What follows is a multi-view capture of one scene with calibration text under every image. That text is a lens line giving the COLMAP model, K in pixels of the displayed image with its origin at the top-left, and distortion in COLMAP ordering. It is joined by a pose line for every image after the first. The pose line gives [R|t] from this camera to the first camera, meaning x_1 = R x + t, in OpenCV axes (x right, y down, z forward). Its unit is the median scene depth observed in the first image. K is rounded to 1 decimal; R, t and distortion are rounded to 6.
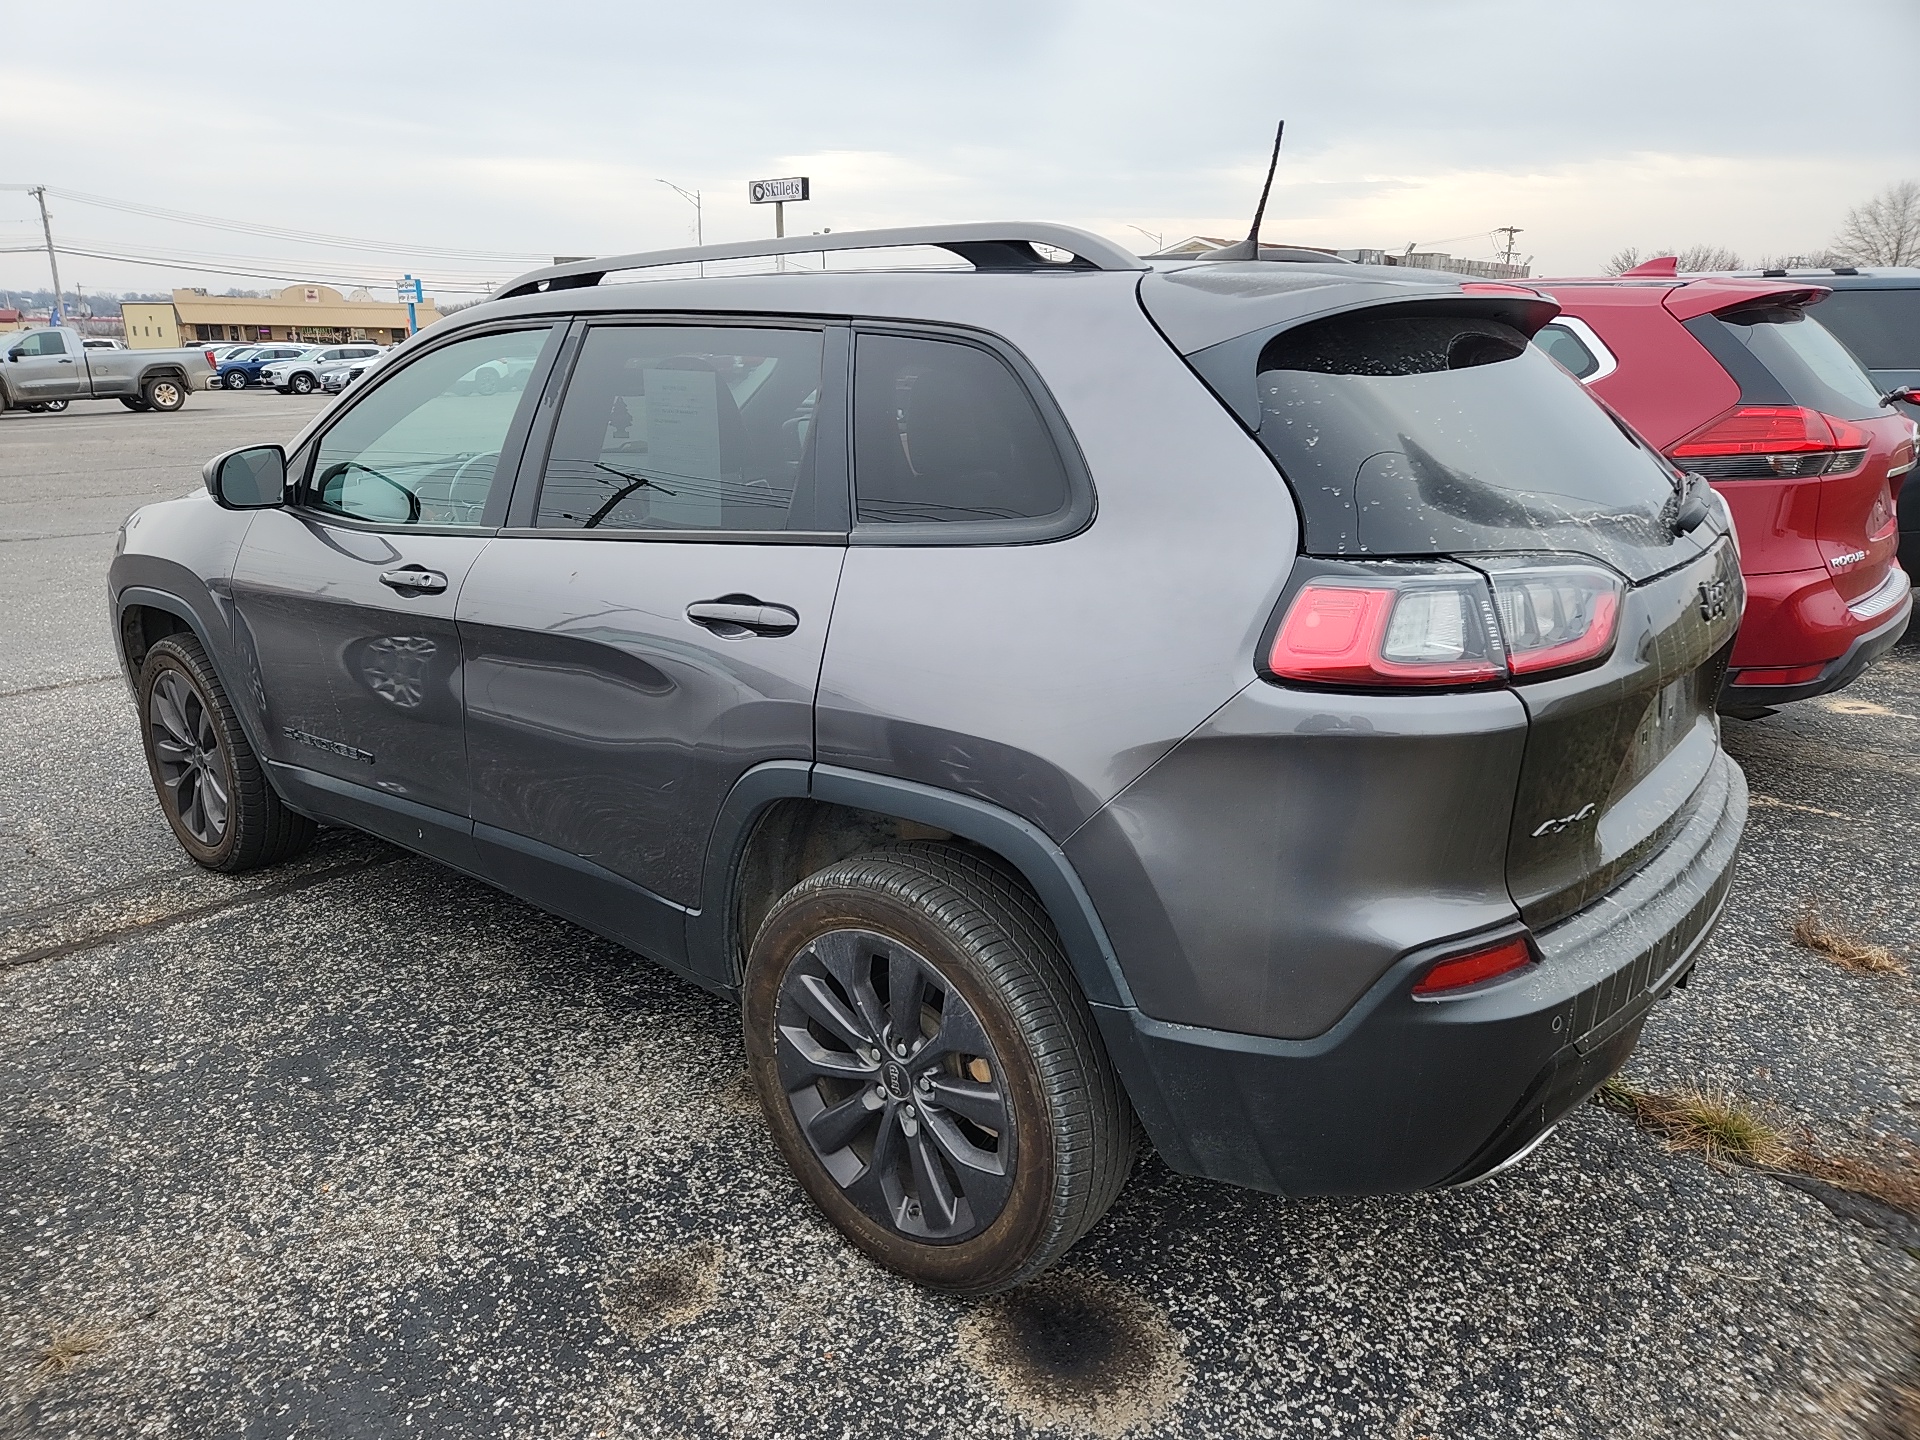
lens RADIAL K [[1277.3, 0, 960.0], [0, 1277.3, 720.0], [0, 0, 1]] dist [0.079334, -0.065918]
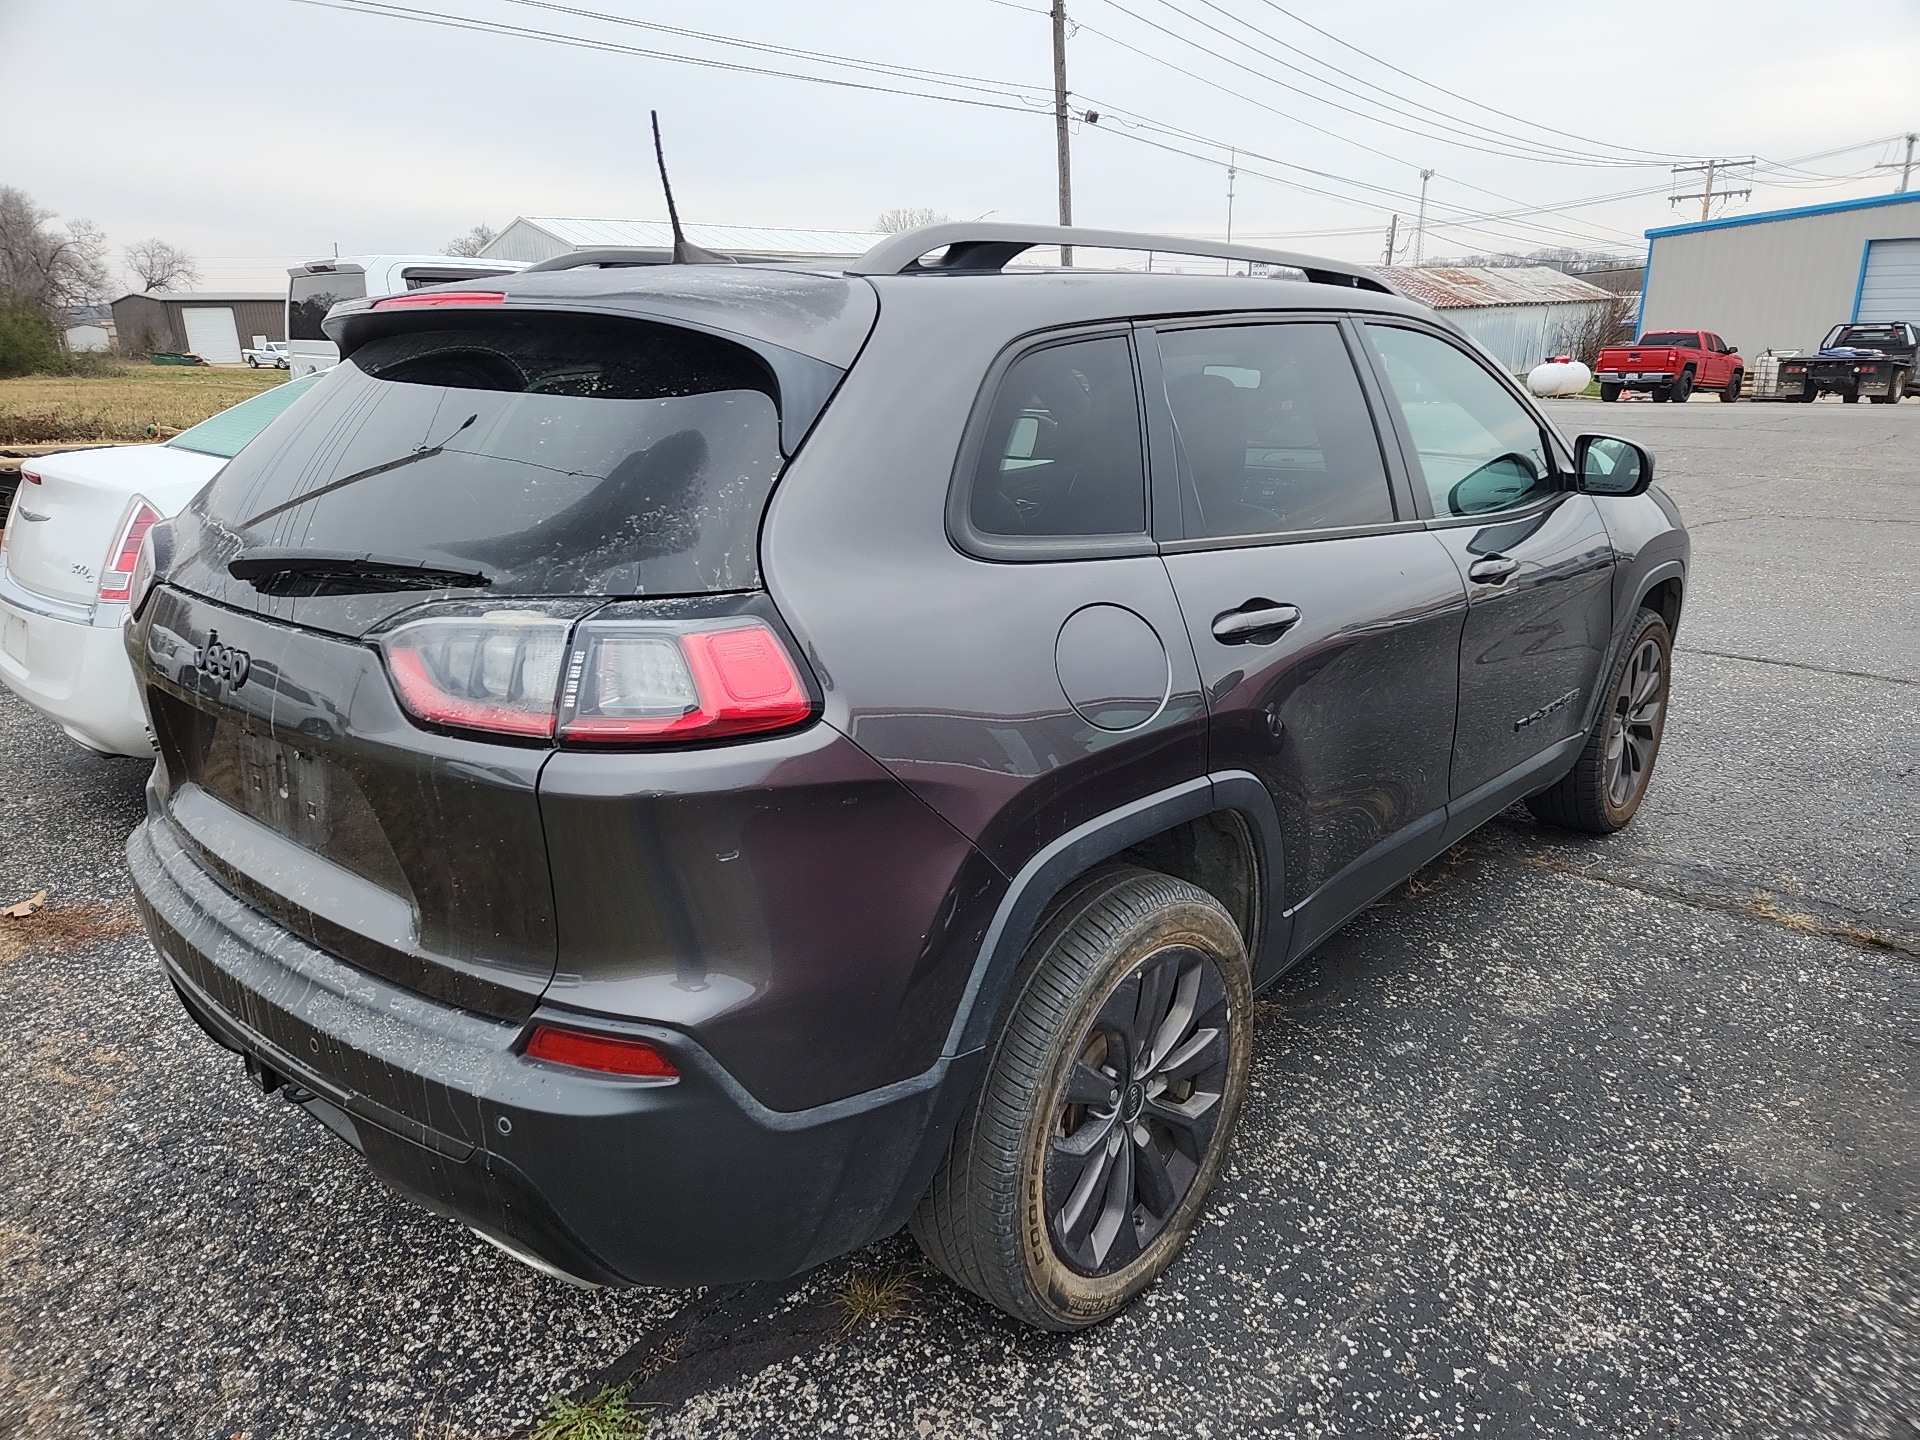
lens RADIAL K [[1277.3, 0, 960.0], [0, 1277.3, 720.0], [0, 0, 1]] dist [0.079334, -0.065918]
pose [[-0.038939, 0.278639, -0.959606, 1.202467], [-0.260185, 0.924381, 0.278969, -0.363231], [0.964773, 0.260538, 0.036504, 1.239217]]
